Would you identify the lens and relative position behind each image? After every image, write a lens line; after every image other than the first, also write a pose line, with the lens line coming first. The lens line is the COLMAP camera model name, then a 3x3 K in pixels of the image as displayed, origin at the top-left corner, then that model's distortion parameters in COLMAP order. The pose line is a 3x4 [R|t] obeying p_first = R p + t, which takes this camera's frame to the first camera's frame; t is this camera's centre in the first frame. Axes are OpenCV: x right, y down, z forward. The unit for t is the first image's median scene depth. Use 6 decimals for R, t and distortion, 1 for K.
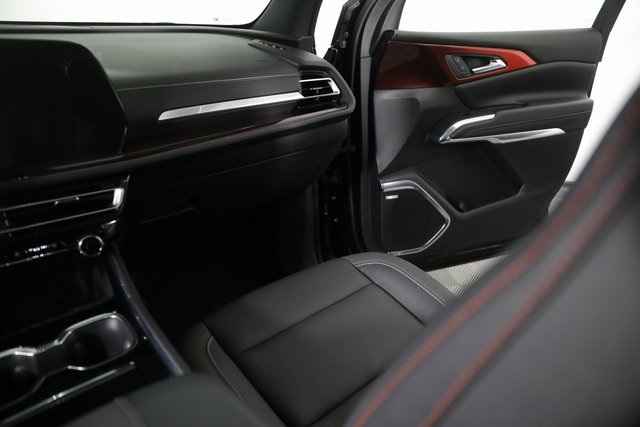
lens RADIAL K [[428.6, 0, 320.0], [0, 428.6, 213.5], [0, 0, 1]] dist [-0.104504, 0.056273]
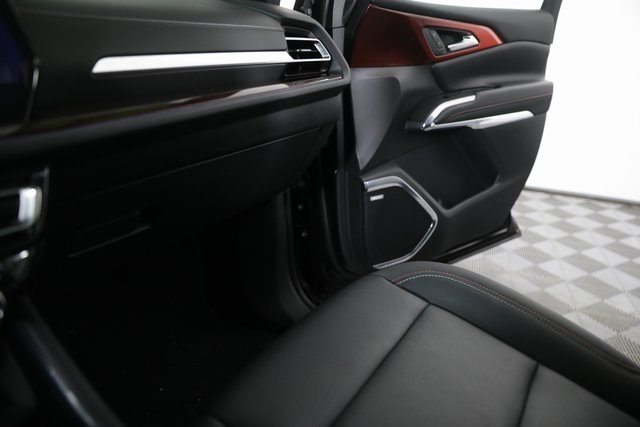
lens RADIAL K [[428.6, 0, 320.0], [0, 428.6, 213.5], [0, 0, 1]] dist [-0.104504, 0.056273]
pose [[0.972402, -0.095232, 0.212991, -0.120164], [0.105934, 0.993593, -0.039387, 0.013504], [-0.207875, 0.060863, 0.976260, 0.214841]]
